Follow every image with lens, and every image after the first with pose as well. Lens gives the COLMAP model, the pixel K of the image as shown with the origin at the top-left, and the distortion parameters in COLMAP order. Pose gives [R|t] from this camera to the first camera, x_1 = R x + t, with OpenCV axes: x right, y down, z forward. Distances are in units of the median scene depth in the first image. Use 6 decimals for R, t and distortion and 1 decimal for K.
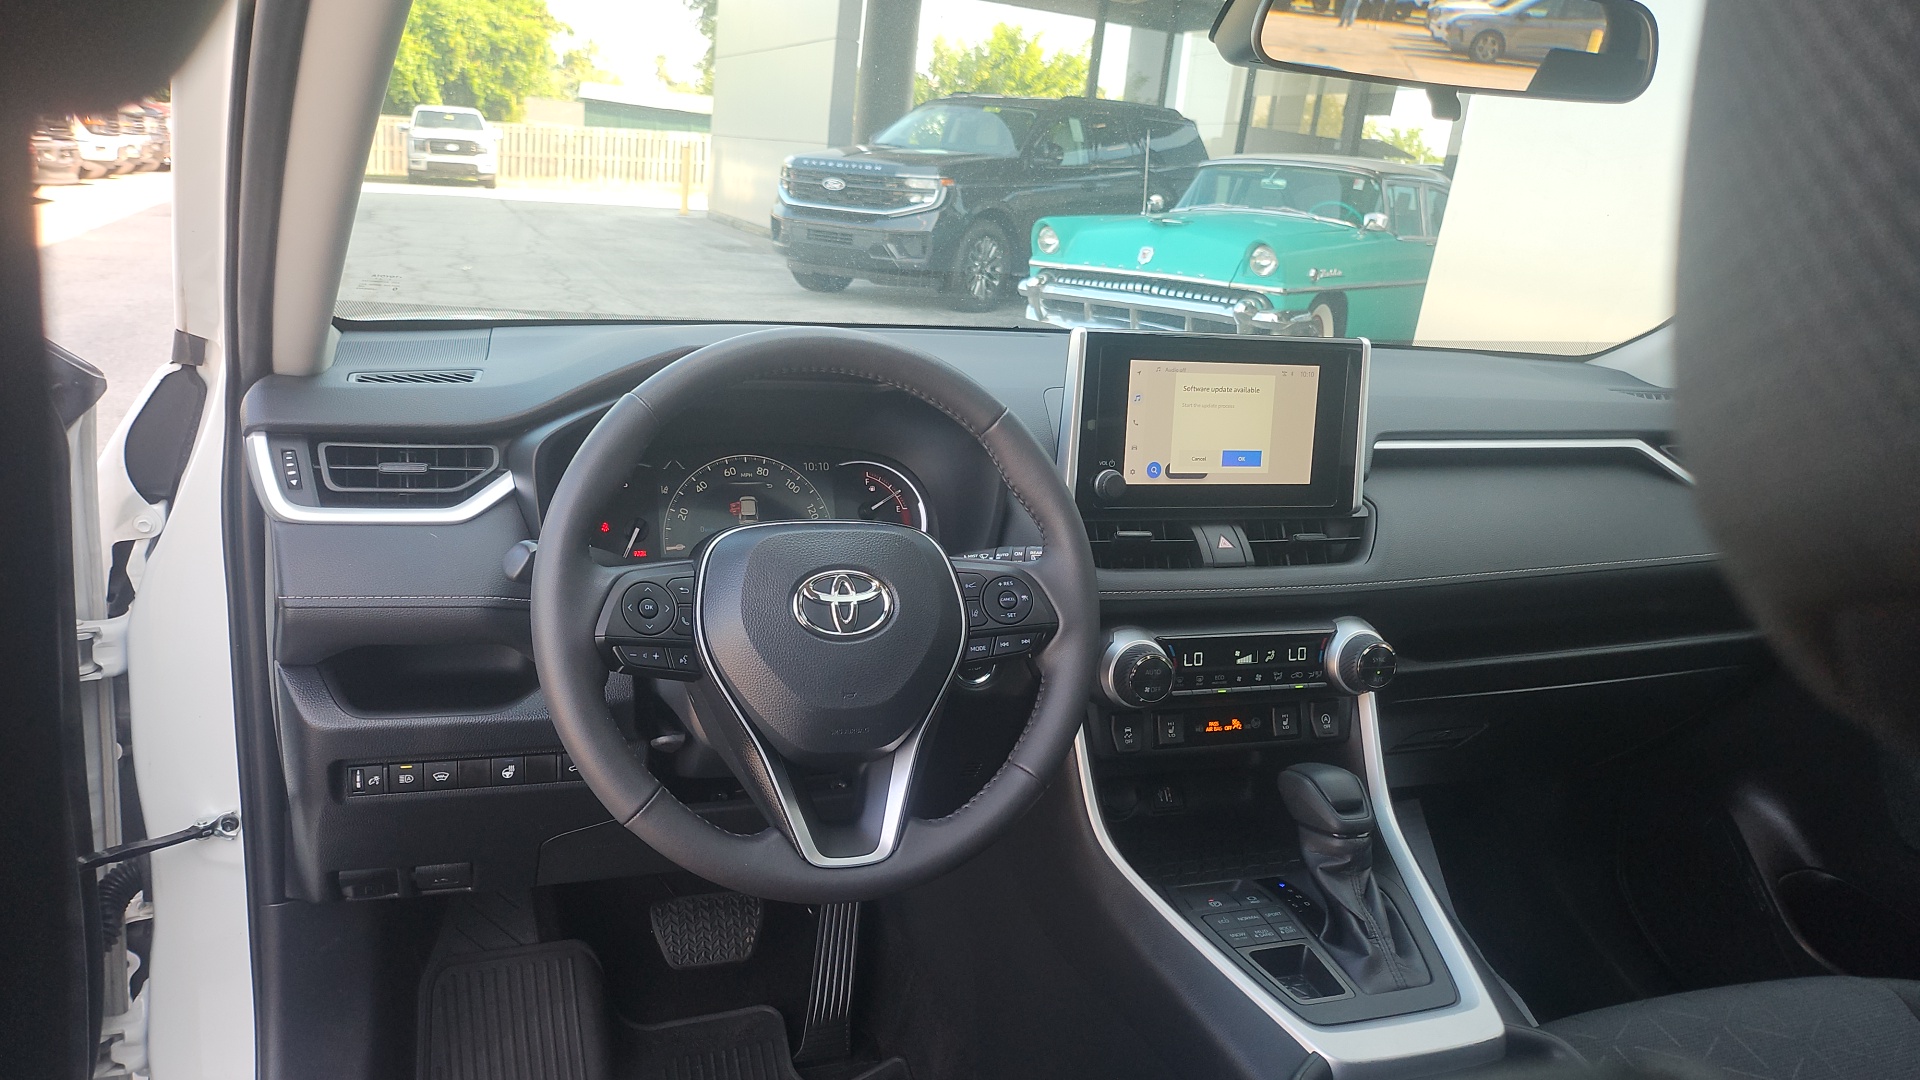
lens RADIAL K [[1375.5, 0, 948.5], [0, 1375.5, 530.0], [0, 0, 1]] dist [0.064006, -0.036059]
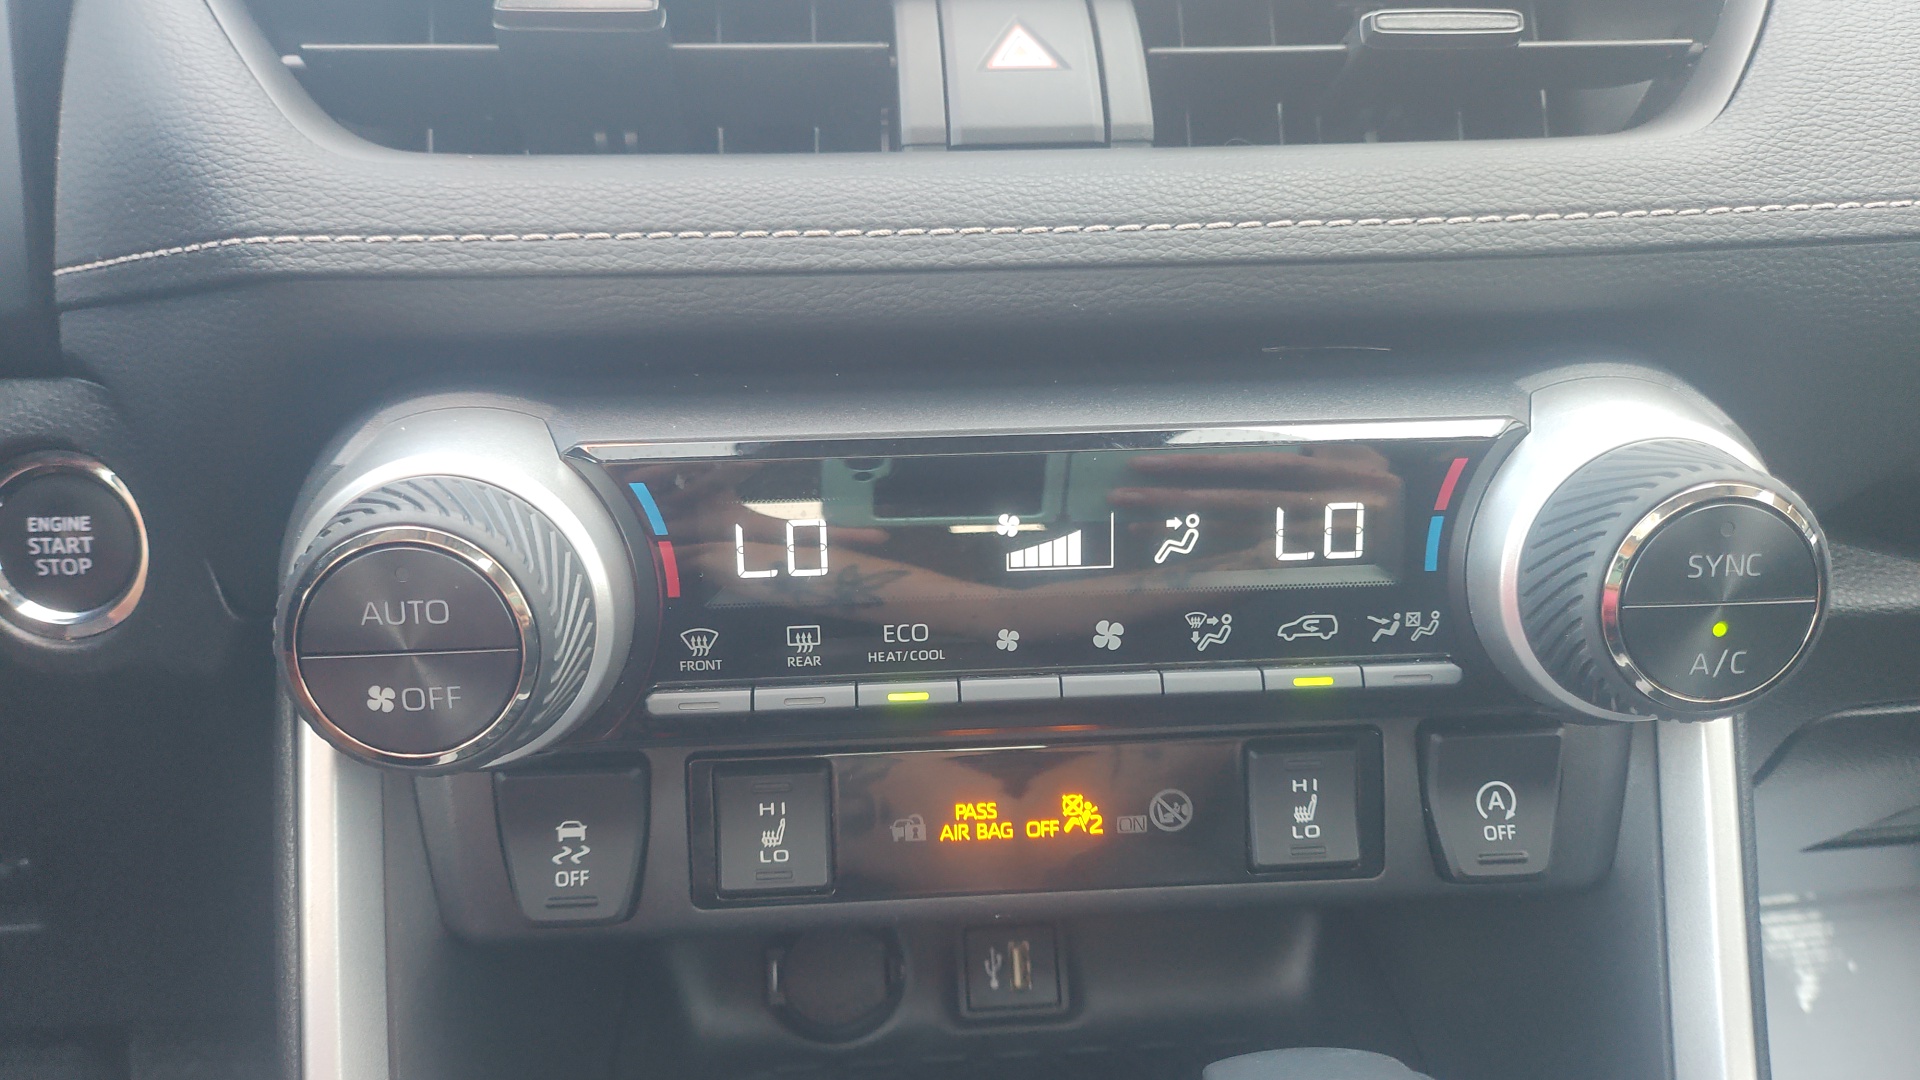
lens RADIAL K [[1375.5, 0, 968.1], [0, 1375.5, 541.4], [0, 0, 1]] dist [0.064006, -0.036059]
pose [[0.958756, 0.016554, -0.283749, 0.261423], [0.011280, 0.995300, 0.096181, 0.069569], [0.284008, -0.095415, 0.954063, 0.774773]]
